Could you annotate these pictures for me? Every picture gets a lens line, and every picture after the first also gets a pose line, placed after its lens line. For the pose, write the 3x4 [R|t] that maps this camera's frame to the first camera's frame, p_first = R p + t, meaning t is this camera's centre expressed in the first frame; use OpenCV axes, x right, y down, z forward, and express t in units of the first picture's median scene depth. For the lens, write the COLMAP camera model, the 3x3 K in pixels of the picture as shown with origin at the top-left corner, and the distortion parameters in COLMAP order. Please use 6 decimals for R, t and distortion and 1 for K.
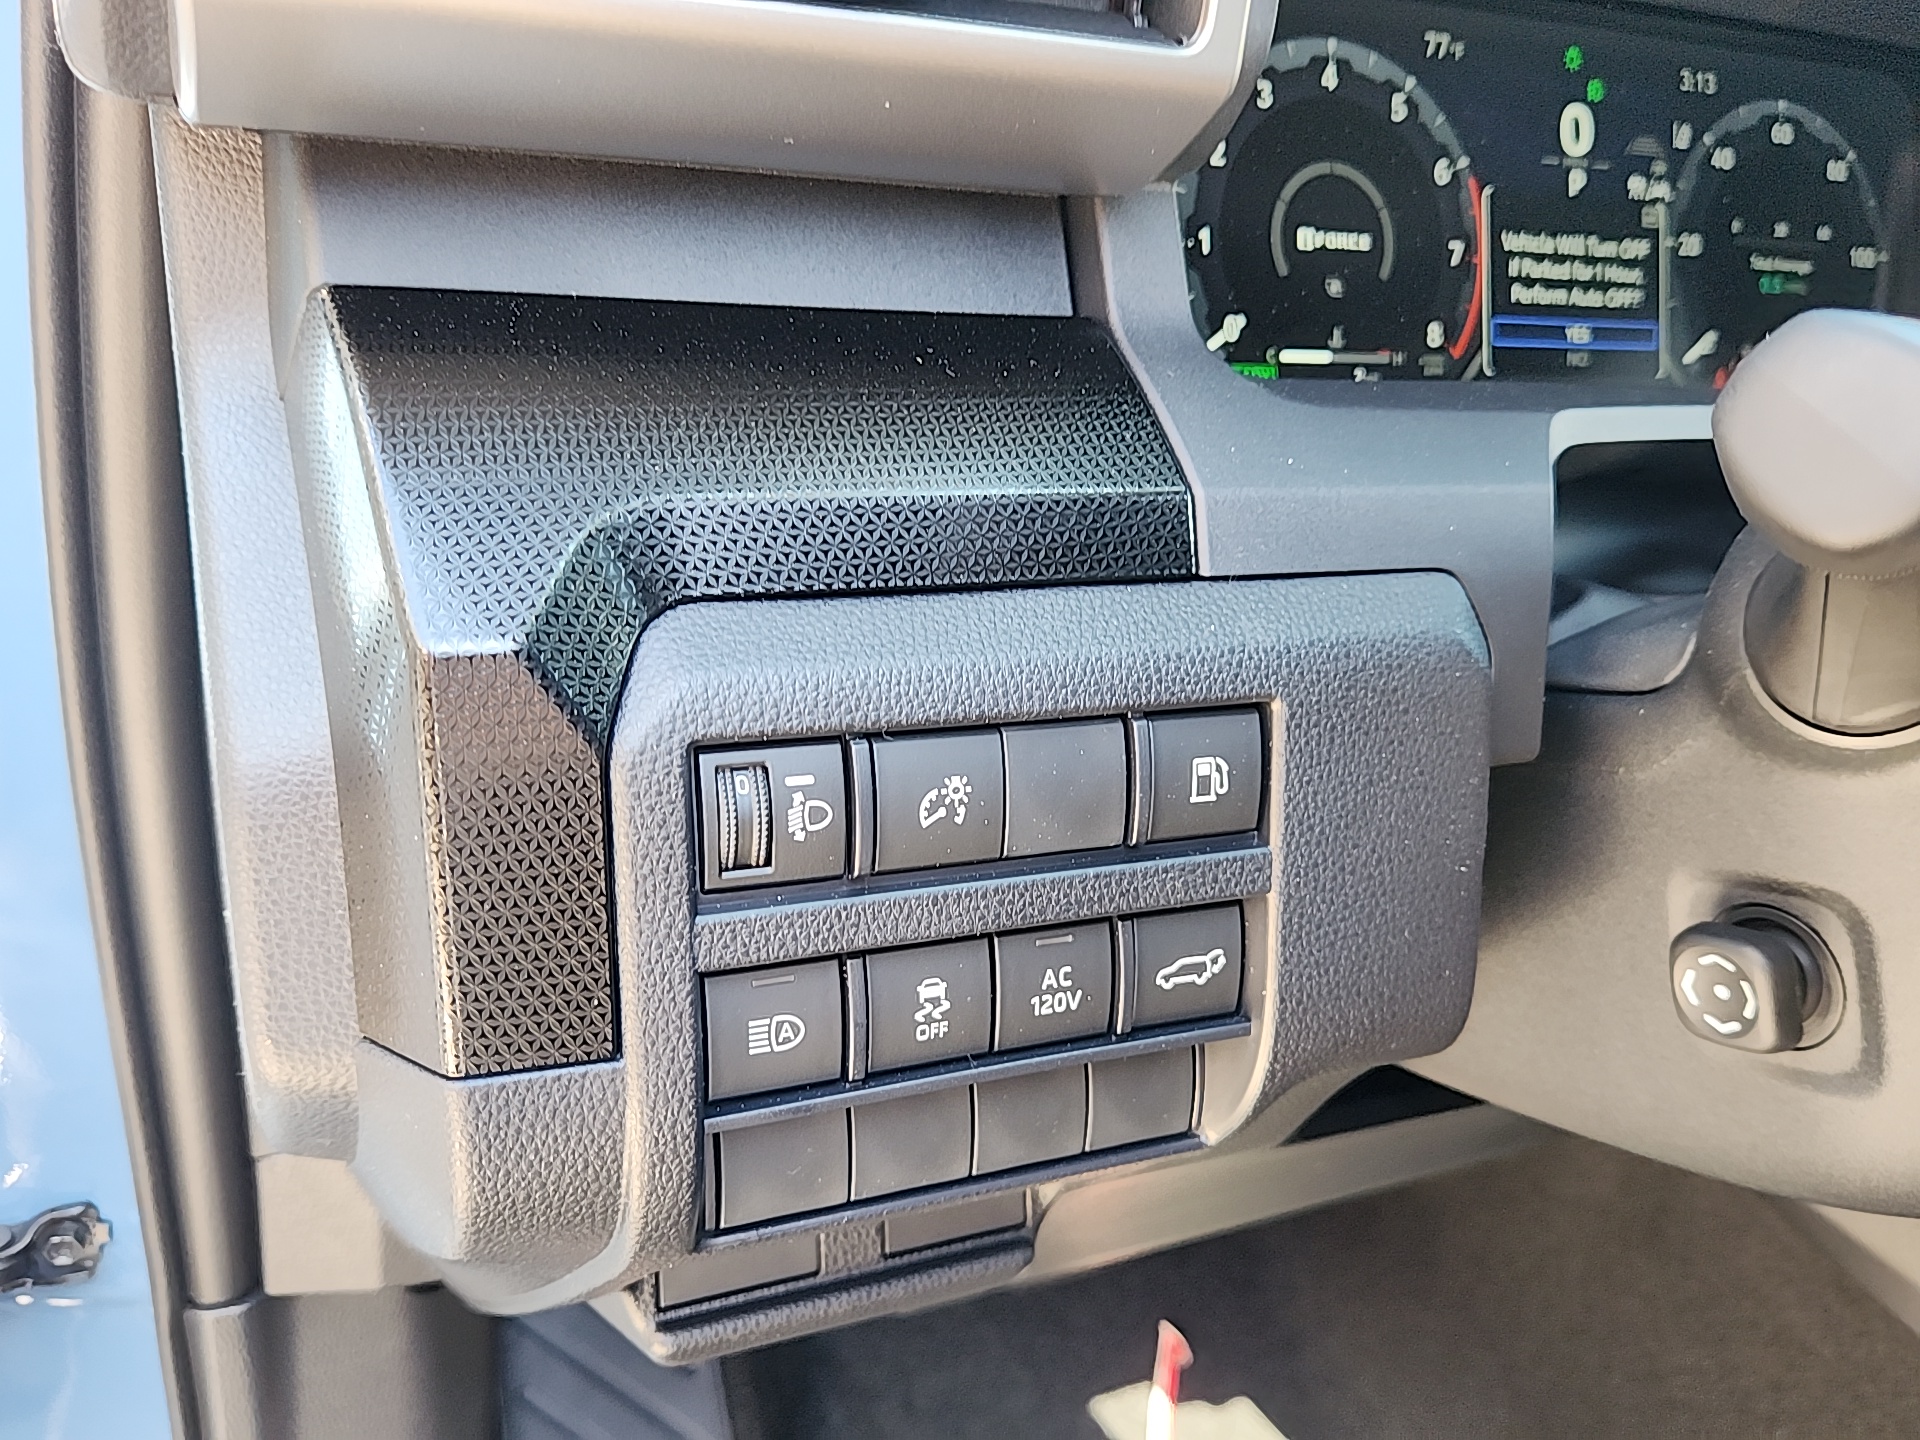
lens RADIAL K [[1485.5, 0, 963.1], [0, 1485.5, 761.4], [0, 0, 1]] dist [0.024008, -0.055486]
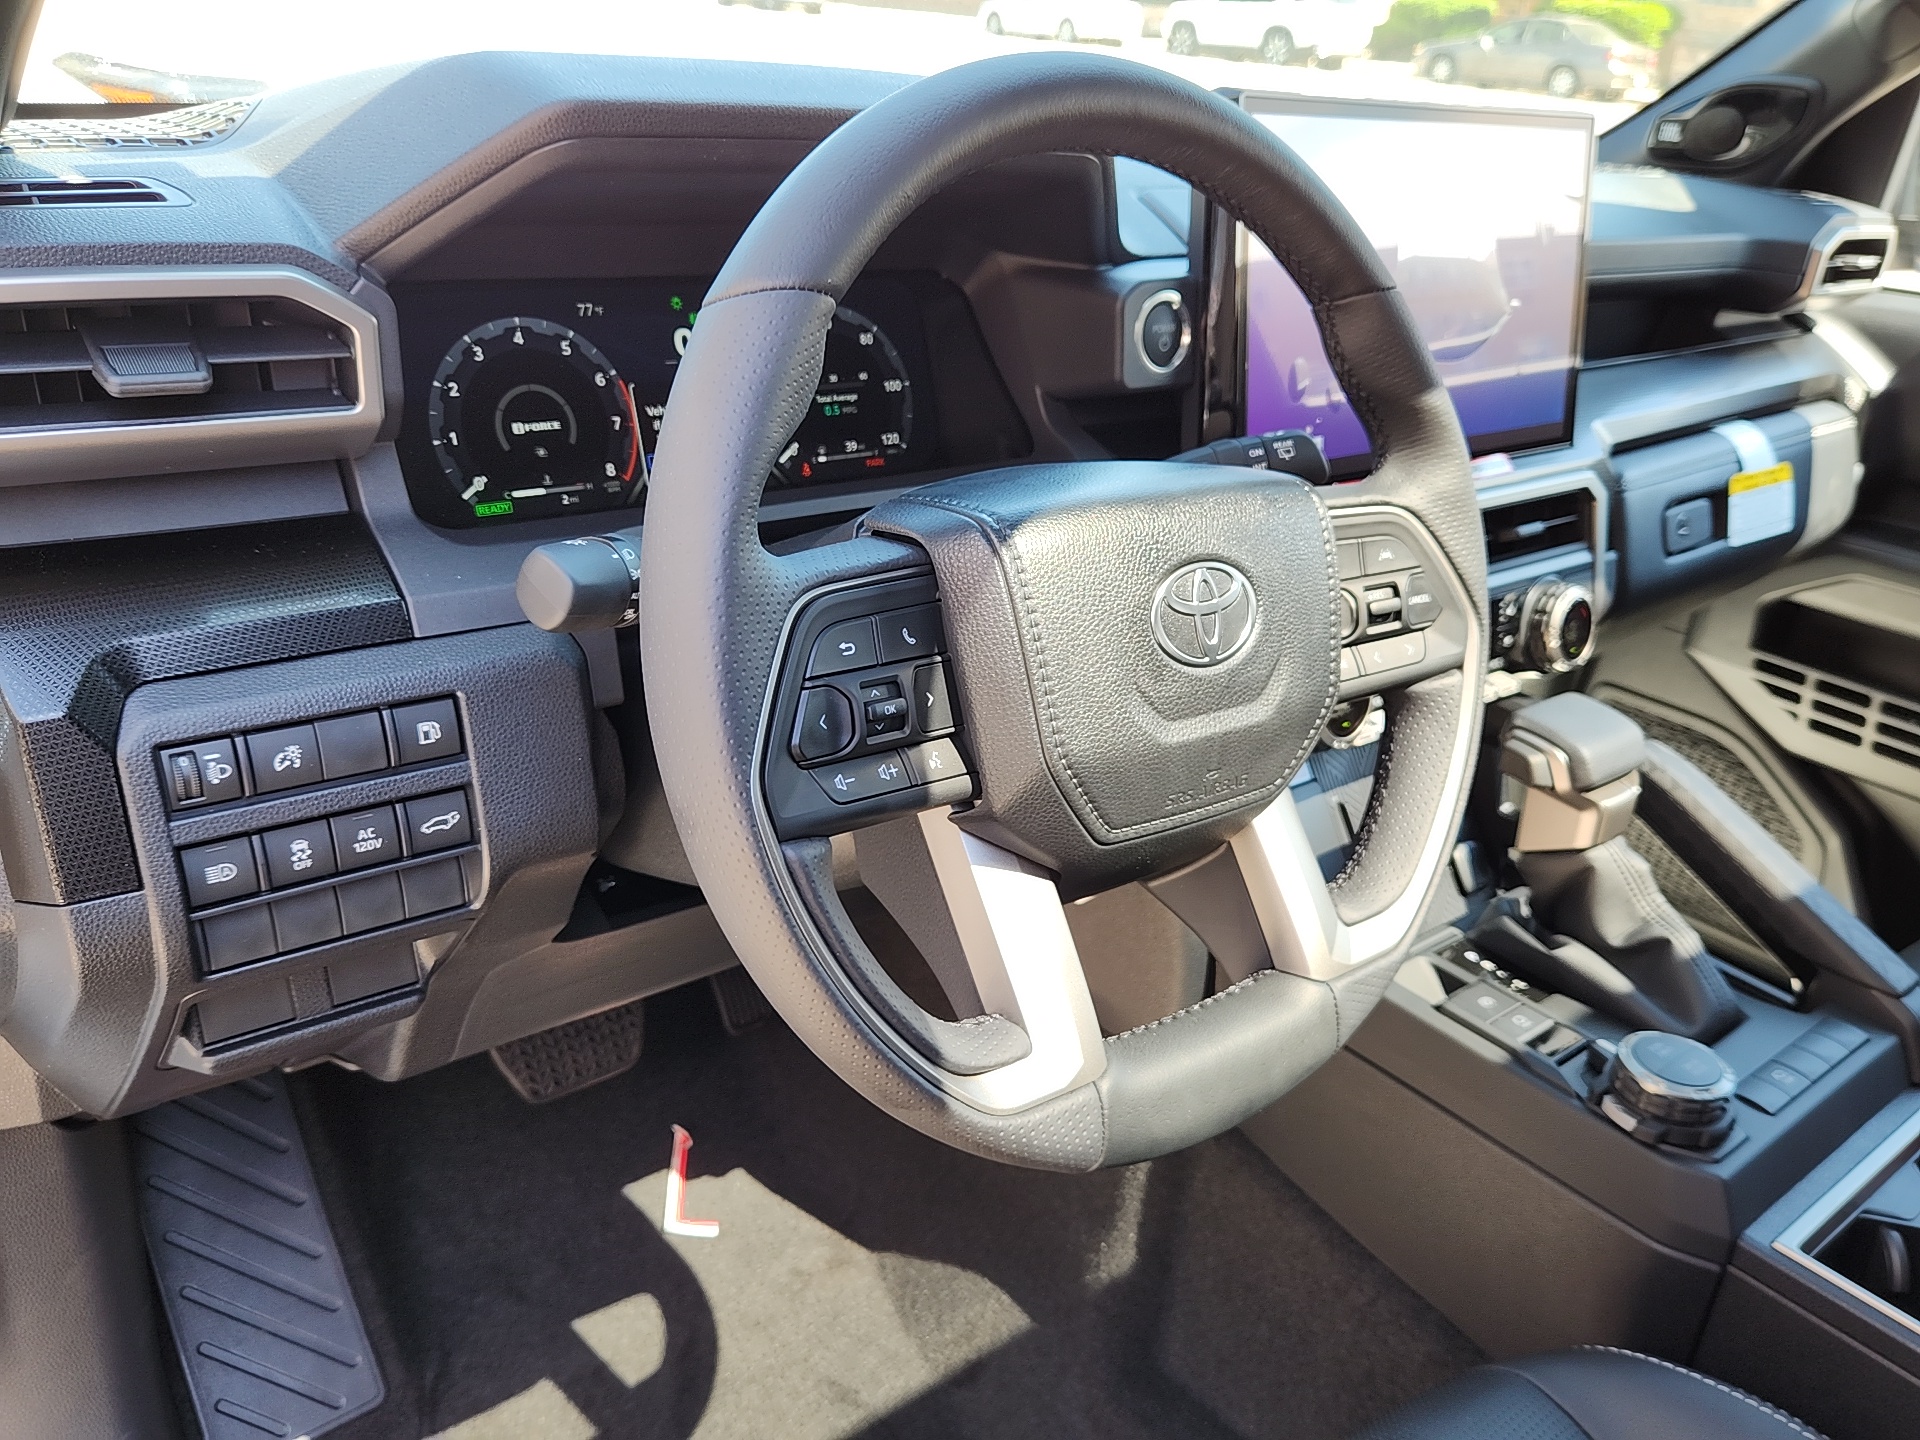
lens RADIAL K [[1485.5, 0, 963.1], [0, 1485.5, 761.4], [0, 0, 1]] dist [0.024008, -0.055486]
pose [[0.966236, -0.133044, 0.220653, 0.292547], [0.127476, 0.991061, 0.039353, 0.045655], [-0.223917, -0.009897, 0.974558, -0.863180]]
